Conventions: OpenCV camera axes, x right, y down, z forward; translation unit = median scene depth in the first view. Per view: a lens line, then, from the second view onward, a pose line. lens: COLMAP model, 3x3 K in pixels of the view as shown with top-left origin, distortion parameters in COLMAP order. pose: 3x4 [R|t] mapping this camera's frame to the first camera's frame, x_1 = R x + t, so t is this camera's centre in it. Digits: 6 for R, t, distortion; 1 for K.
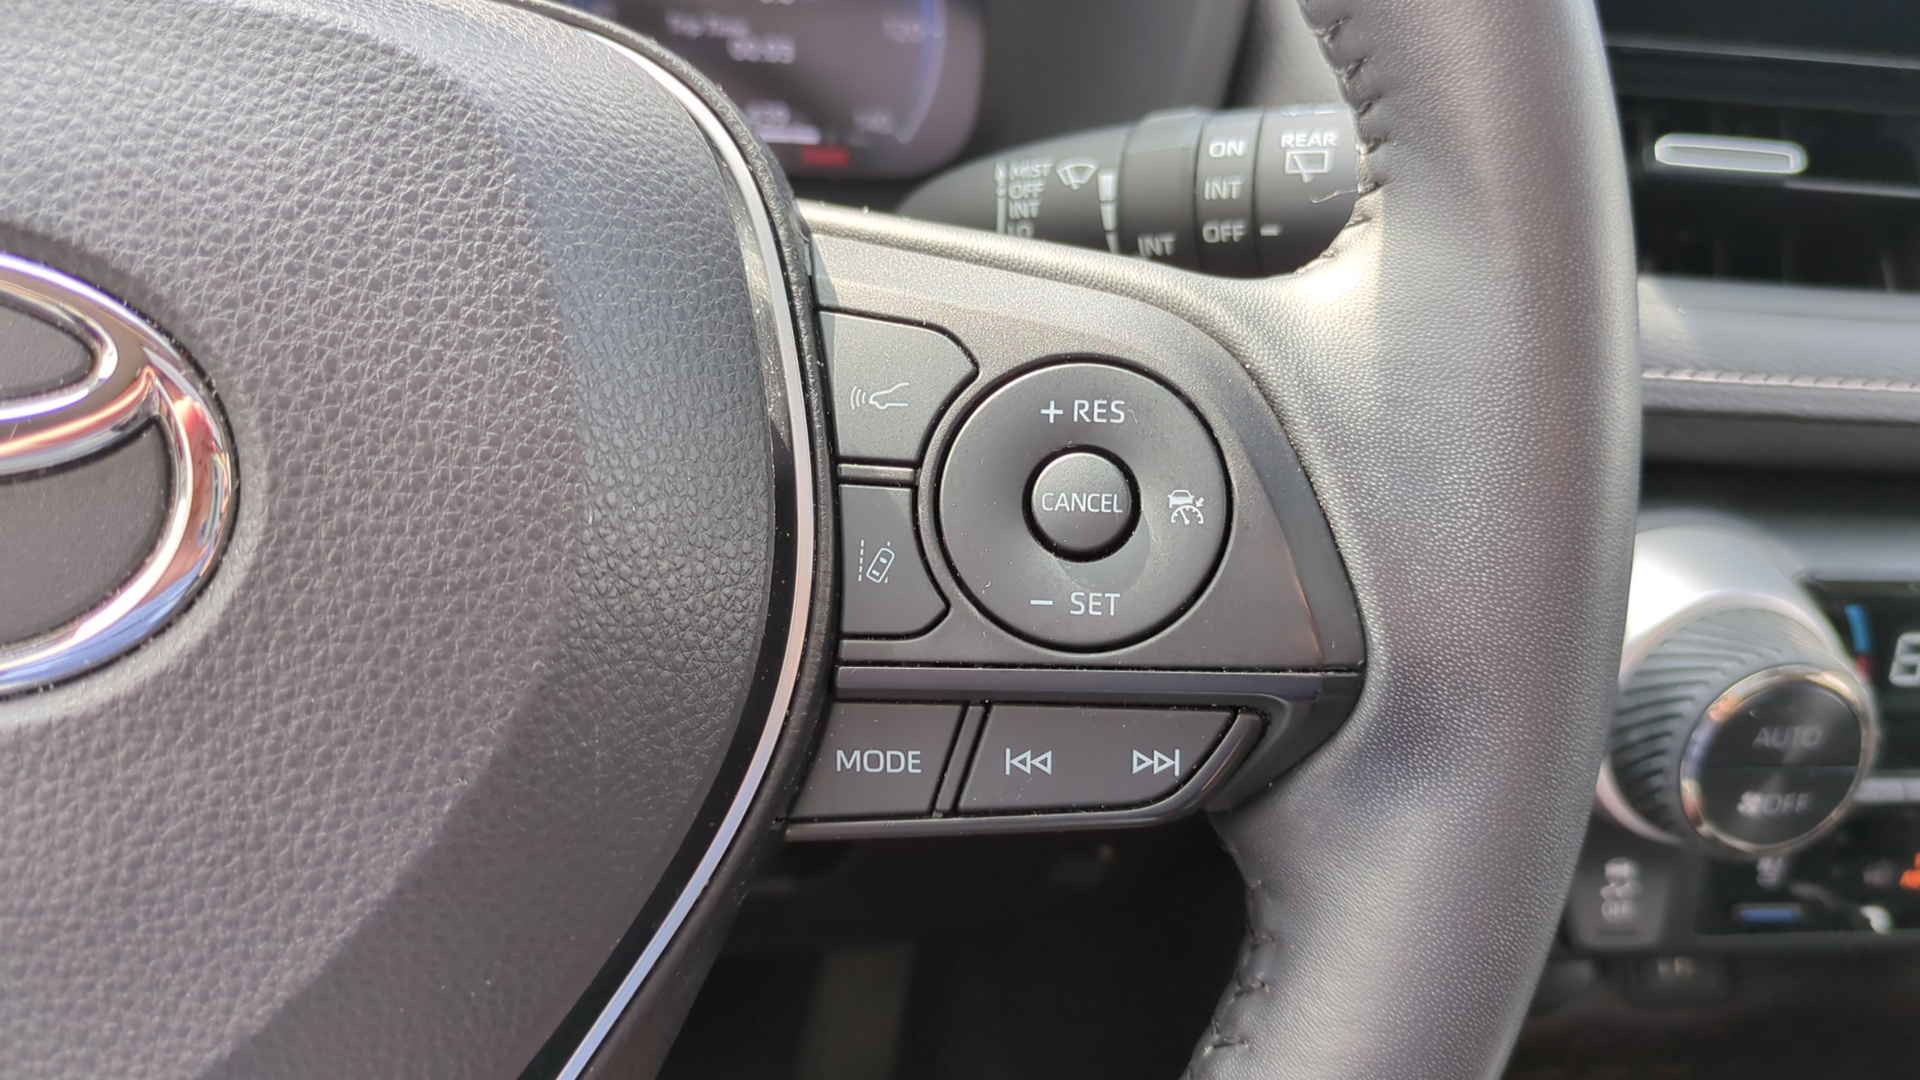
lens RADIAL K [[1658.3, 0, 958.3], [0, 1658.3, 526.3], [0, 0, 1]] dist [0.060561, -0.094489]
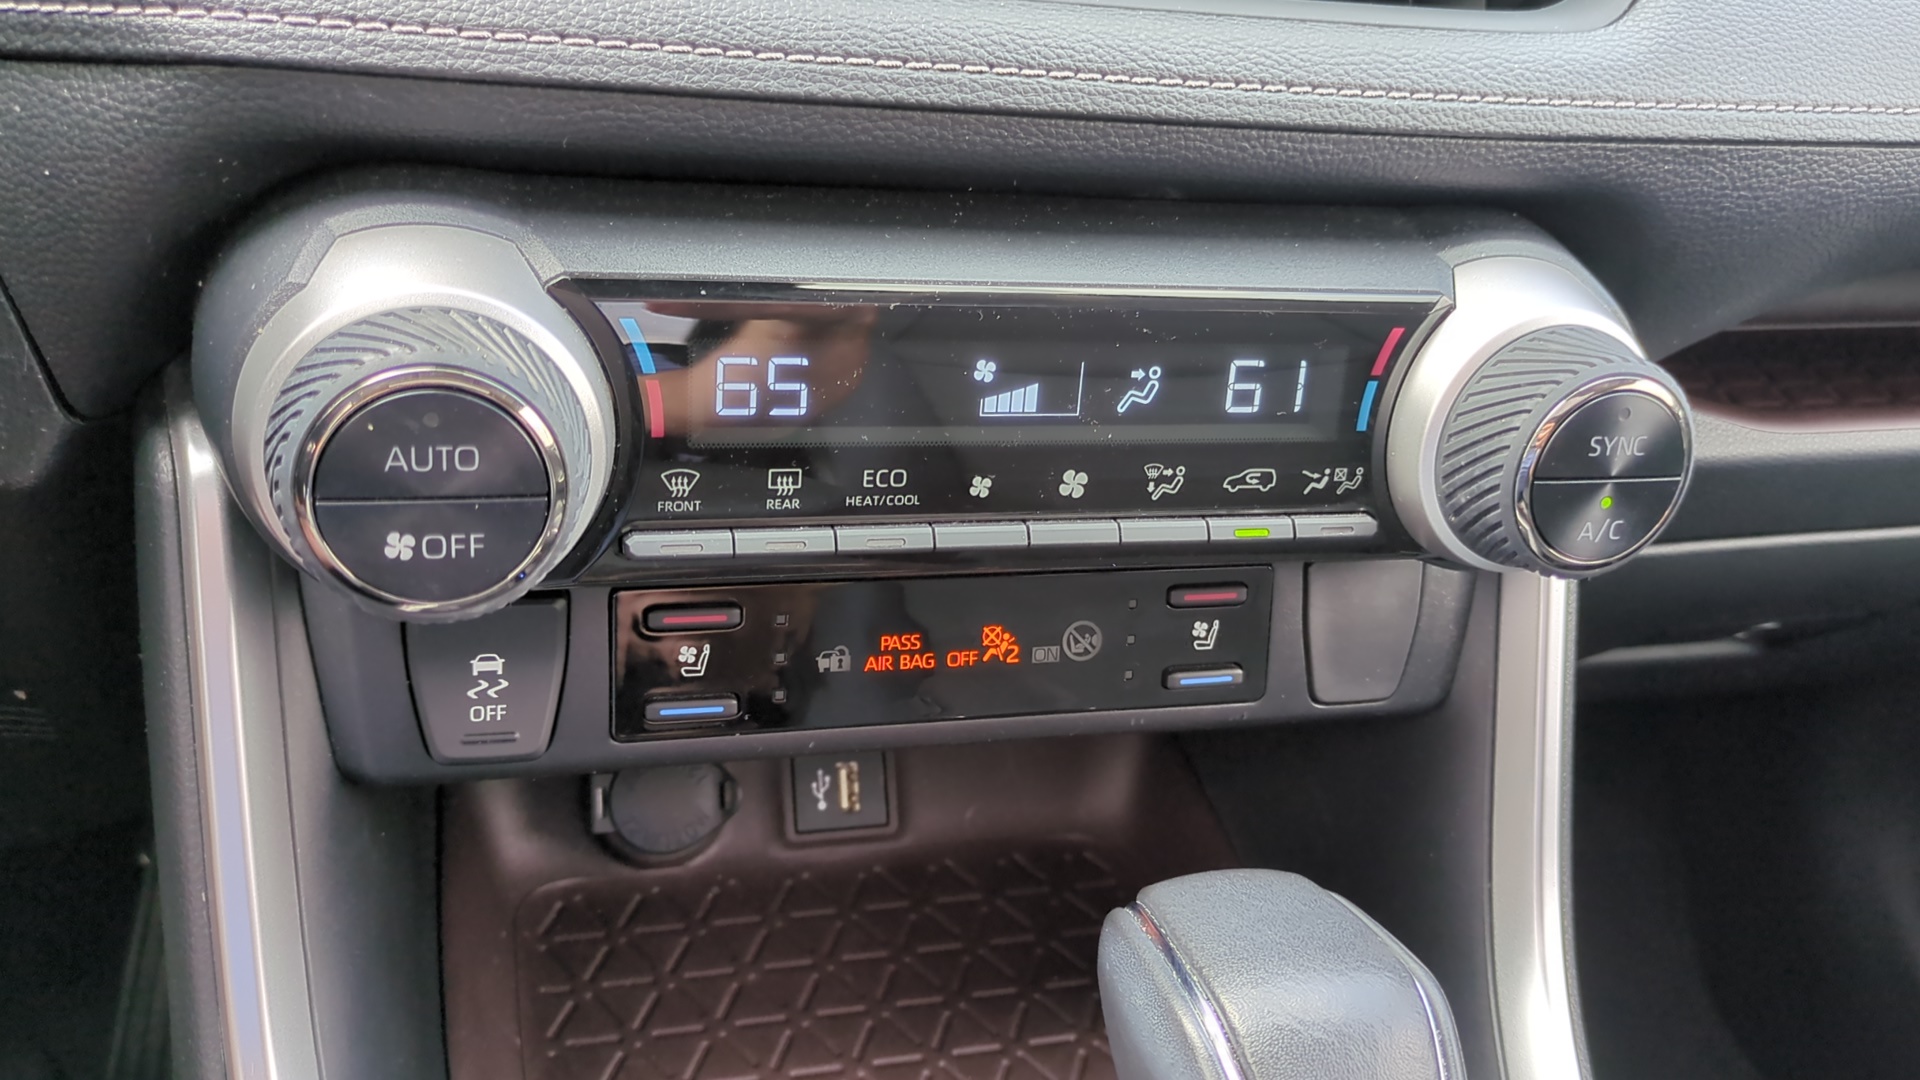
lens RADIAL K [[1675.0, 0, 970.7], [0, 1675.0, 541.2], [0, 0, 1]] dist [0.054664, -0.117354]
pose [[0.986429, -0.036068, 0.160177, 0.967786], [0.027404, 0.998056, 0.055976, 0.198613], [-0.161884, -0.050827, 0.985500, 0.250024]]
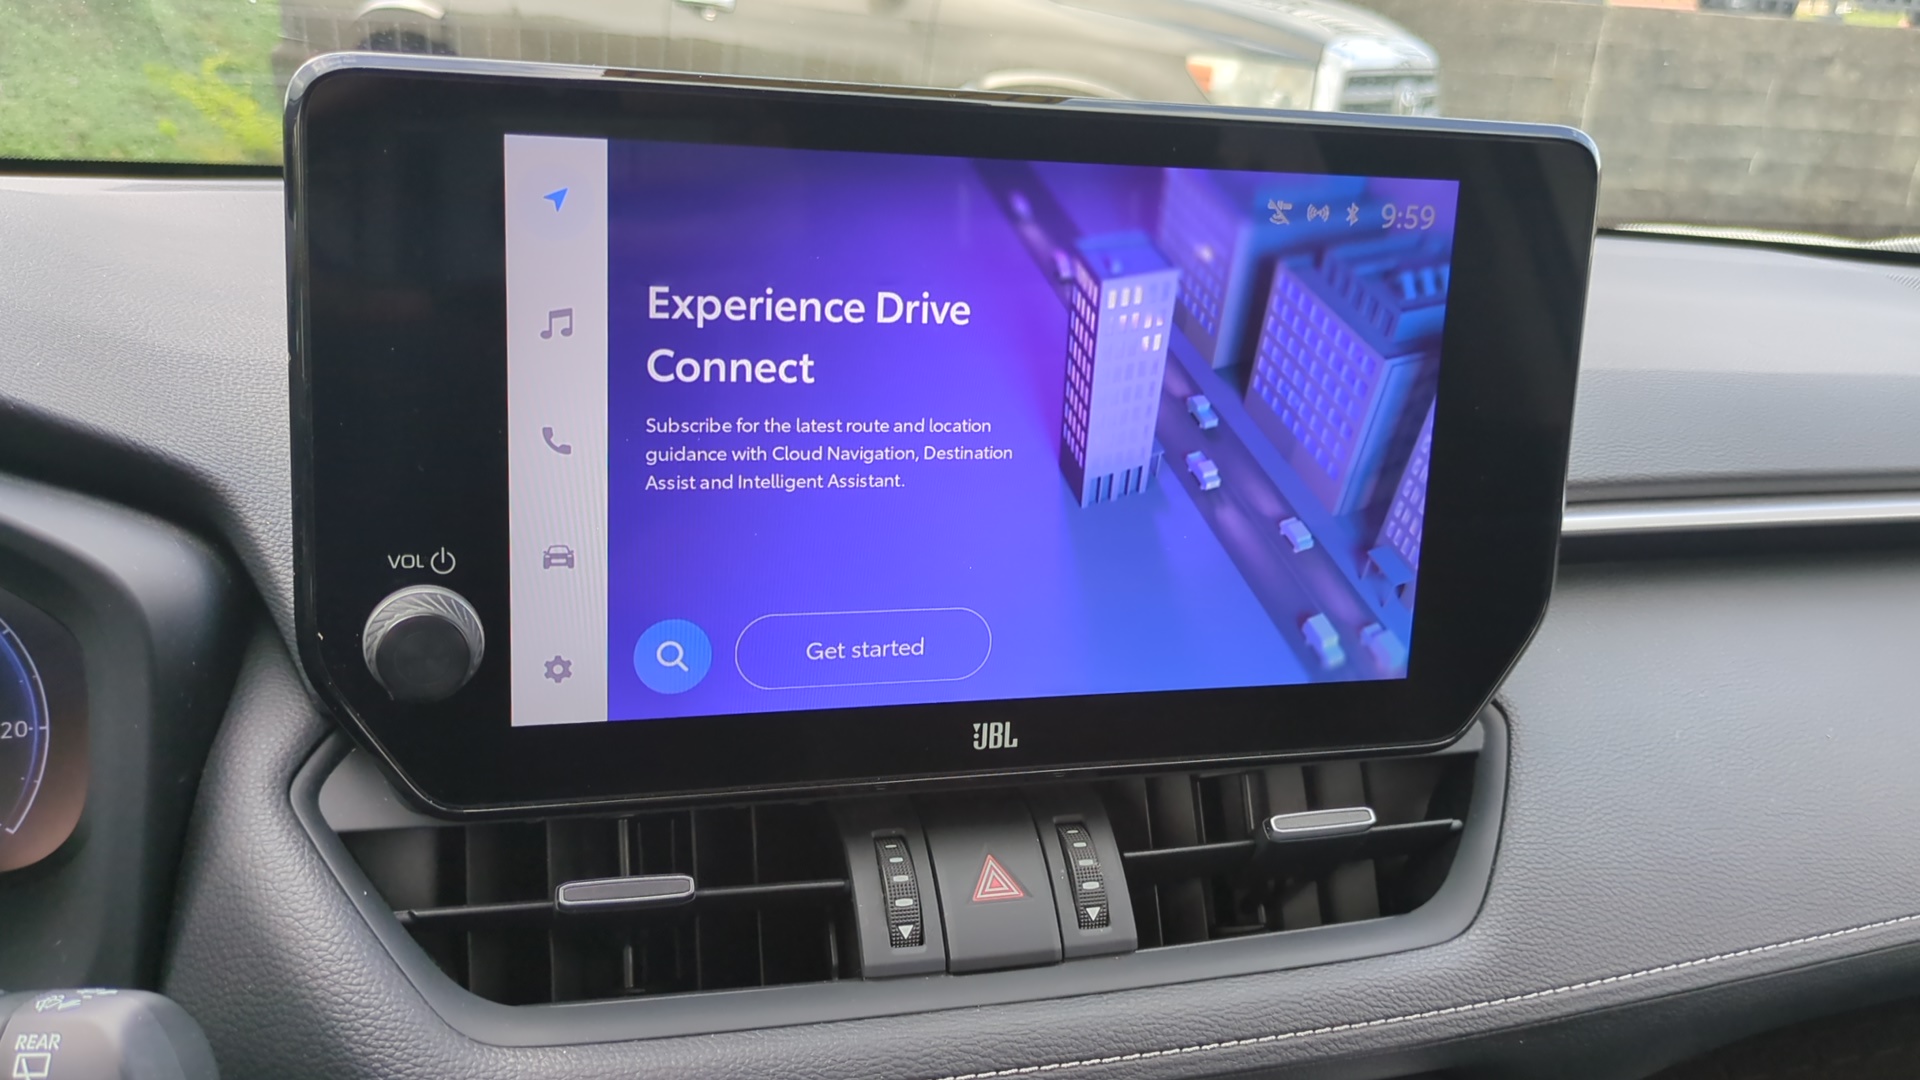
lens RADIAL K [[1658.3, 0, 958.3], [0, 1658.3, 526.3], [0, 0, 1]] dist [0.060561, -0.094489]
pose [[0.985174, -0.063811, 0.159252, 0.915503], [0.088781, 0.983921, -0.154975, -0.478035], [-0.146803, 0.166816, 0.974998, -0.321560]]
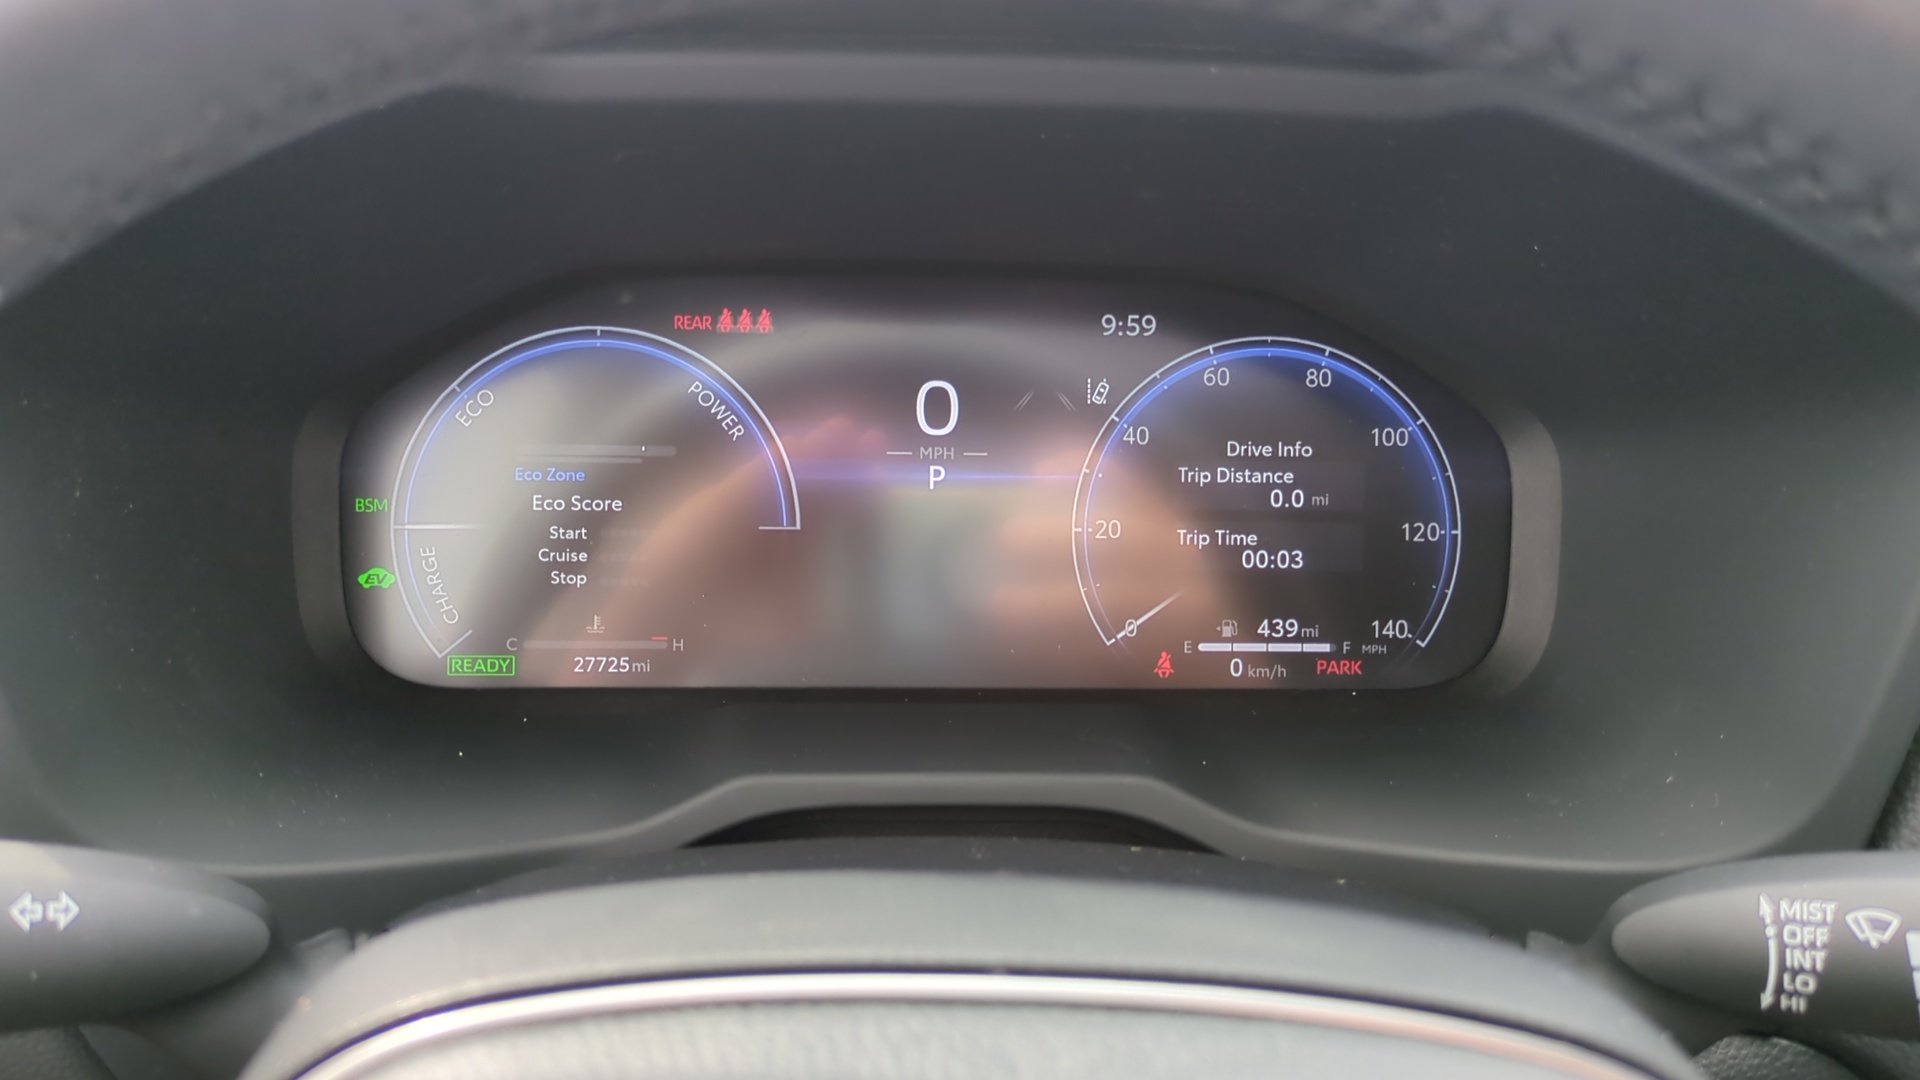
lens RADIAL K [[1658.3, 0, 958.3], [0, 1658.3, 526.3], [0, 0, 1]] dist [0.060561, -0.094489]
pose [[0.994910, -0.015907, -0.099503, -0.460644], [0.007106, 0.996079, -0.088185, -0.507135], [0.100516, 0.087029, 0.991122, 0.097629]]
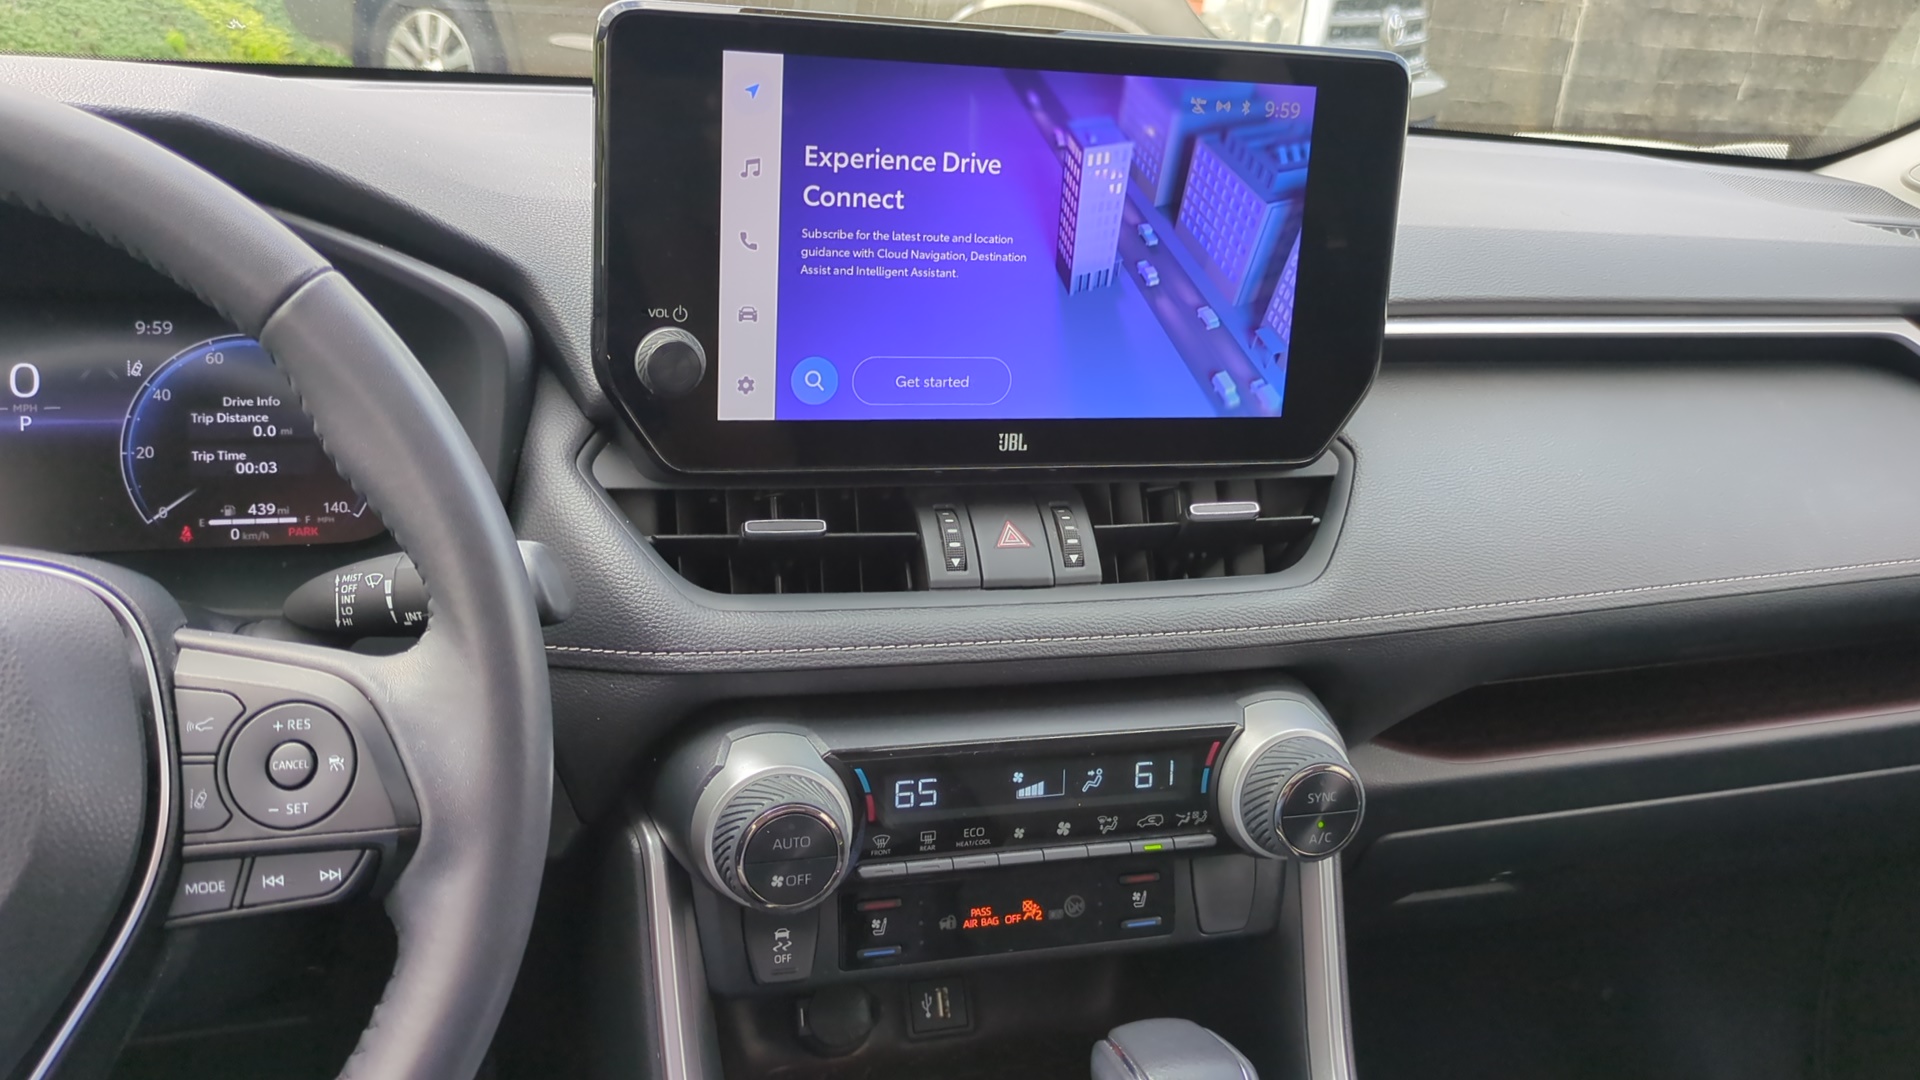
lens RADIAL K [[1658.3, 0, 958.3], [0, 1658.3, 526.3], [0, 0, 1]] dist [0.060561, -0.094489]
pose [[0.984878, -0.062944, 0.161412, 0.625007], [0.081305, 0.990624, -0.109789, -0.012199], [-0.152988, 0.121253, 0.980761, -1.449688]]
